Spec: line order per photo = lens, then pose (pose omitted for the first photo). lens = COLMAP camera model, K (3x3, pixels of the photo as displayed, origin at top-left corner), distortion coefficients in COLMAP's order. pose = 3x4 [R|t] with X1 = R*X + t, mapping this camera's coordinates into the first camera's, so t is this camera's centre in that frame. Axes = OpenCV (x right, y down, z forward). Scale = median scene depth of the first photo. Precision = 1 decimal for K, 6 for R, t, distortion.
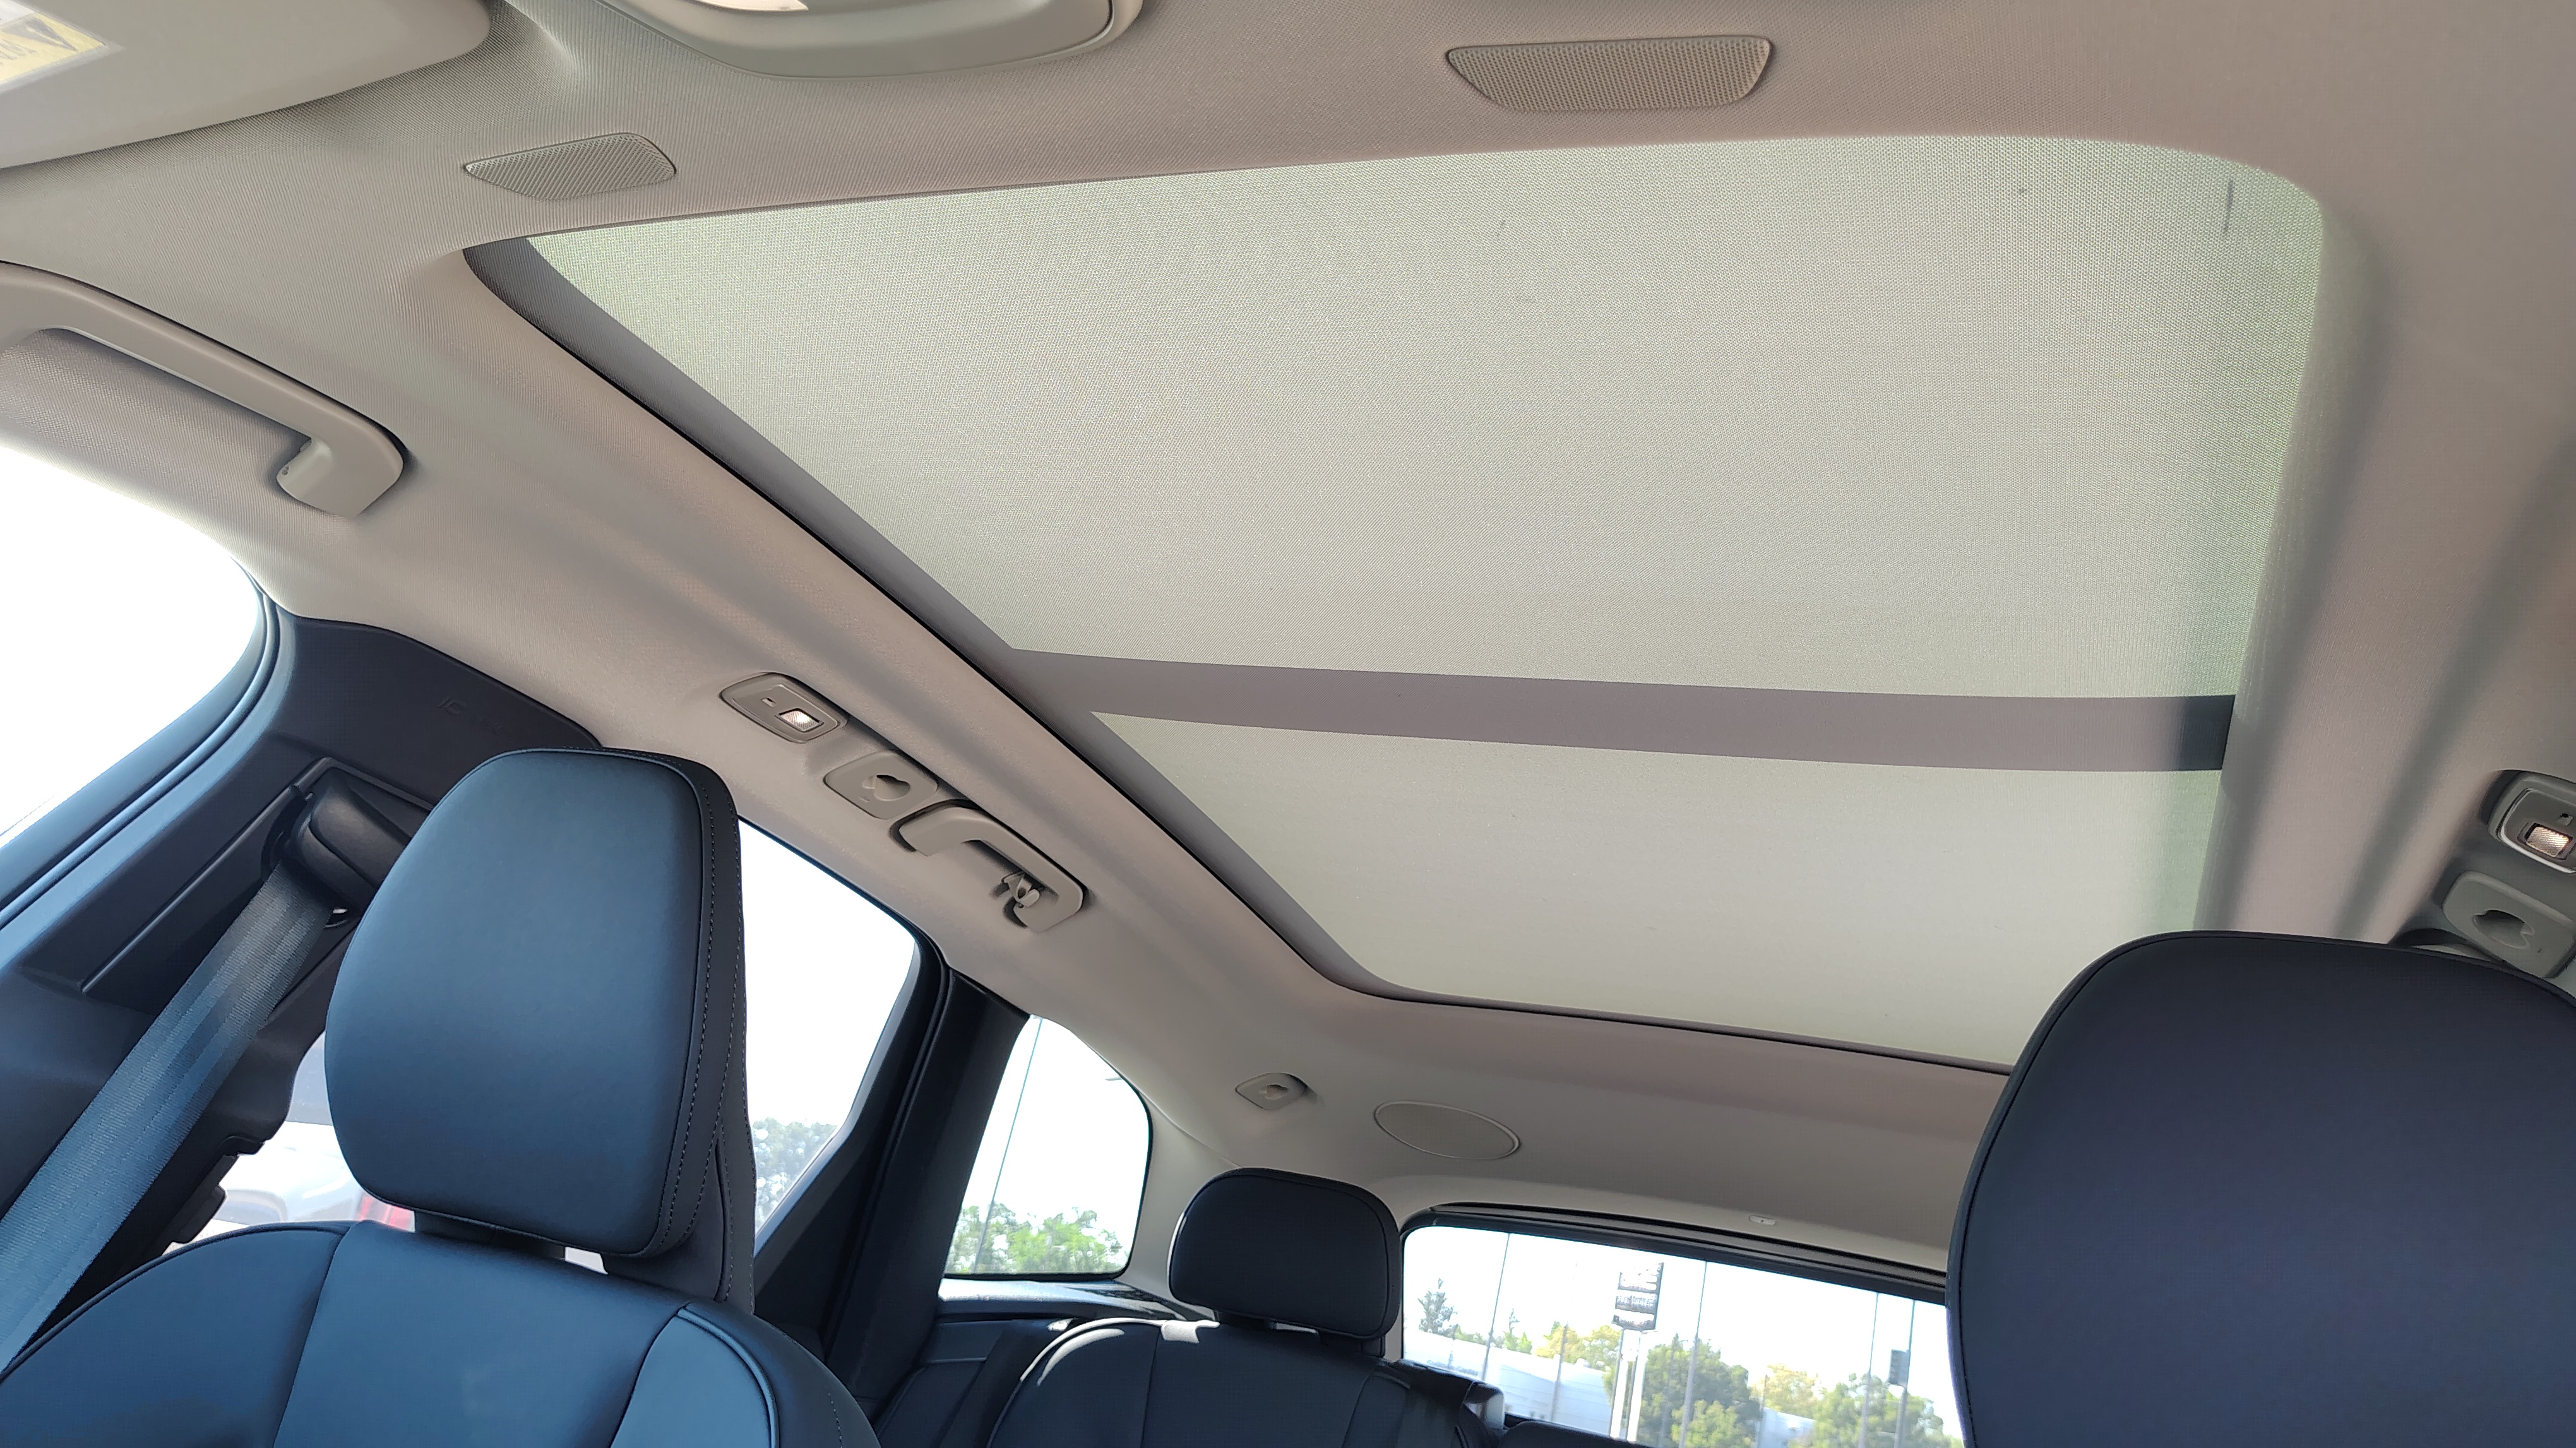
lens RADIAL K [[1800.6, 0, 1289.2], [0, 1800.6, 712.8], [0, 0, 1]] dist [0.004046, -0.000006]
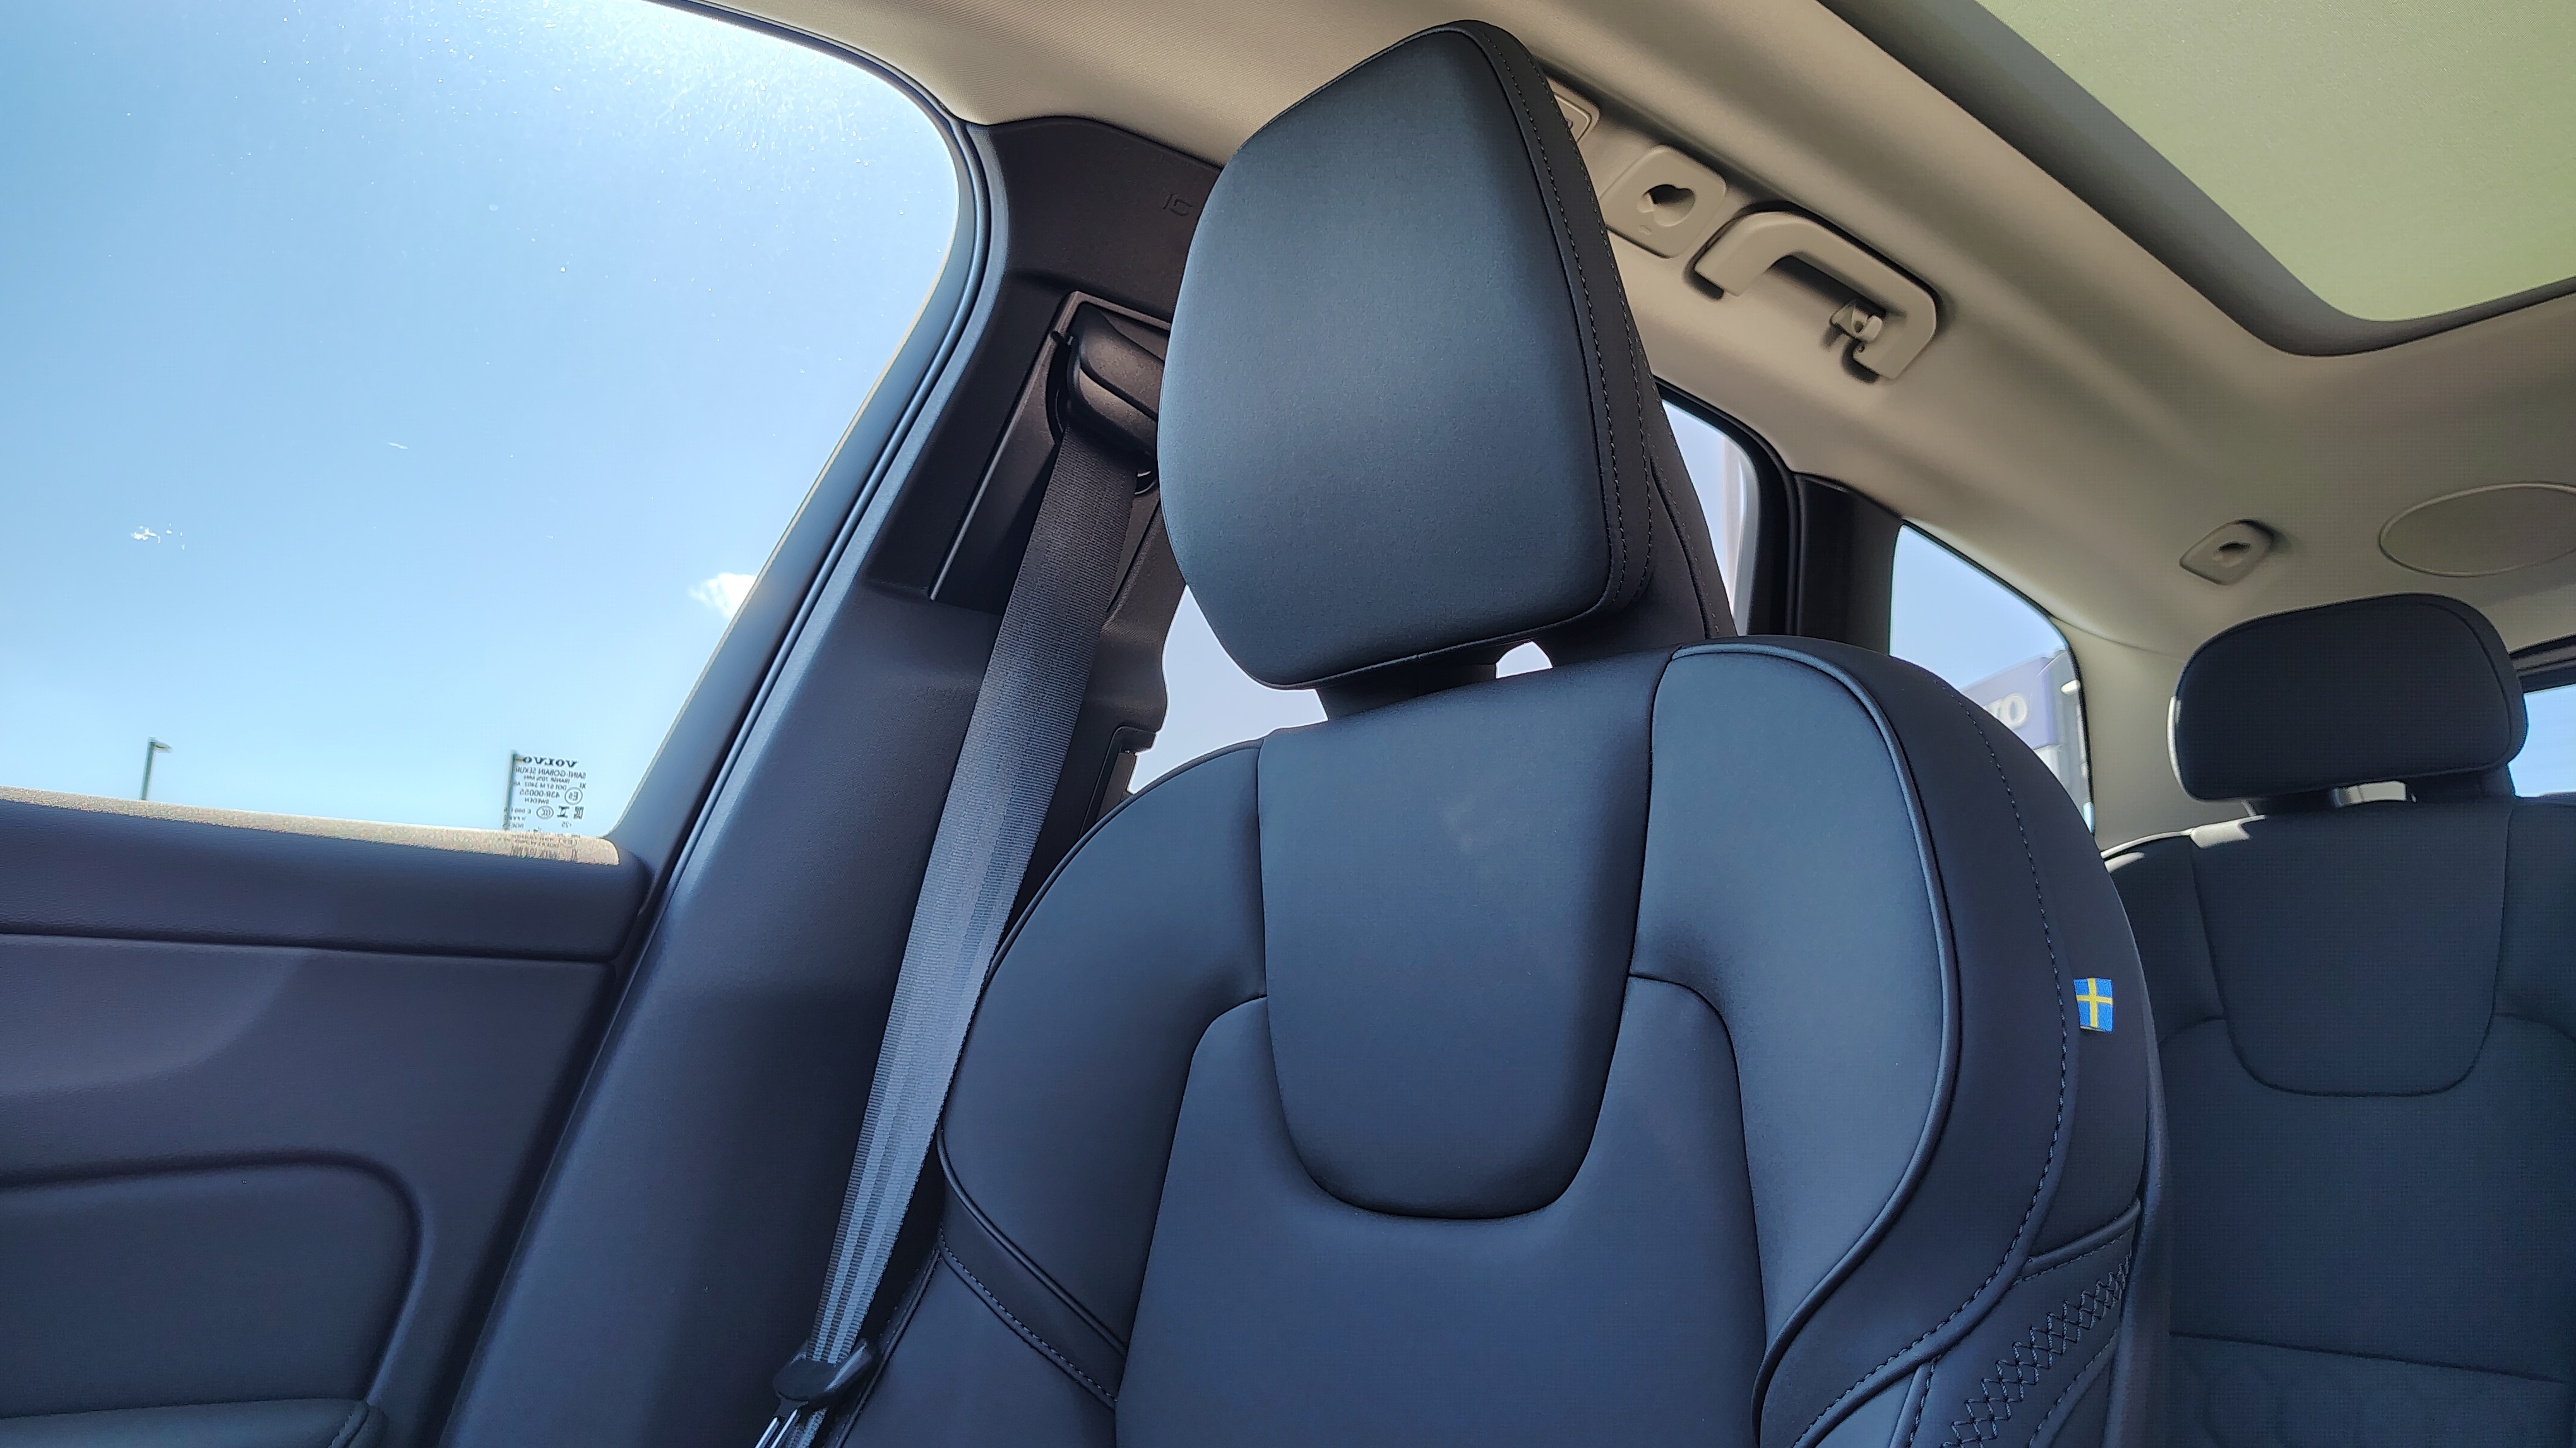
lens RADIAL K [[1800.6, 0, 1289.2], [0, 1800.6, 712.8], [0, 0, 1]] dist [0.004046, -0.000006]
pose [[0.879675, -0.292439, -0.375034, -0.131649], [0.316658, 0.948535, 0.003114, 0.196365], [0.354822, -0.121497, 0.927006, 0.149702]]
